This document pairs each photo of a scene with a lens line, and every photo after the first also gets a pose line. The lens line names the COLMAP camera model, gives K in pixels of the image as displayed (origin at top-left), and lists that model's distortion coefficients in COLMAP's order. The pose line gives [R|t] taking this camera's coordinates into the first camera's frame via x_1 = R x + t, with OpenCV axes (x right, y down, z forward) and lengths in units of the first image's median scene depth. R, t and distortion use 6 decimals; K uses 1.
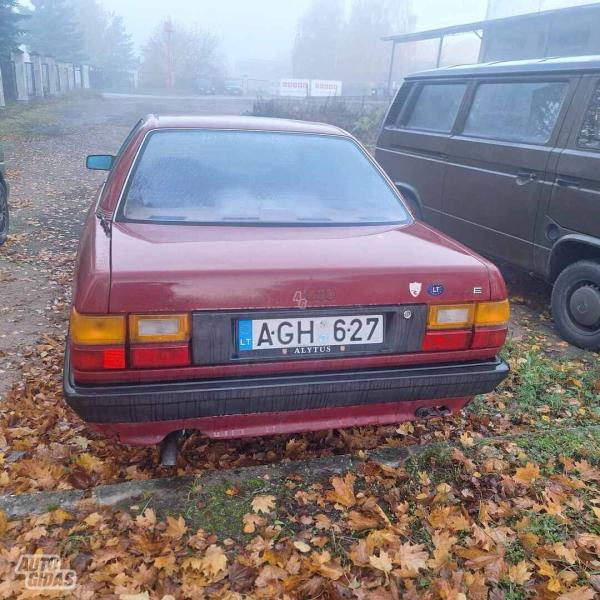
lens RADIAL K [[656.3, 0, 300.0], [0, 656.3, 300.0], [0, 0, 1]] dist [0.100144, -0.003949]
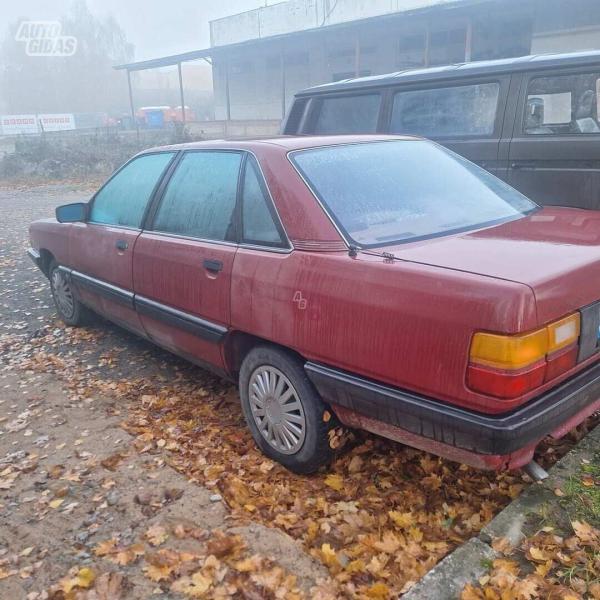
lens RADIAL K [[656.3, 0, 300.0], [0, 656.3, 300.0], [0, 0, 1]] dist [0.100144, -0.003949]
pose [[0.874337, -0.213137, 0.436013, -0.145527], [0.229927, 0.973098, 0.014608, -0.016237], [-0.427397, 0.087479, 0.899822, 0.042834]]
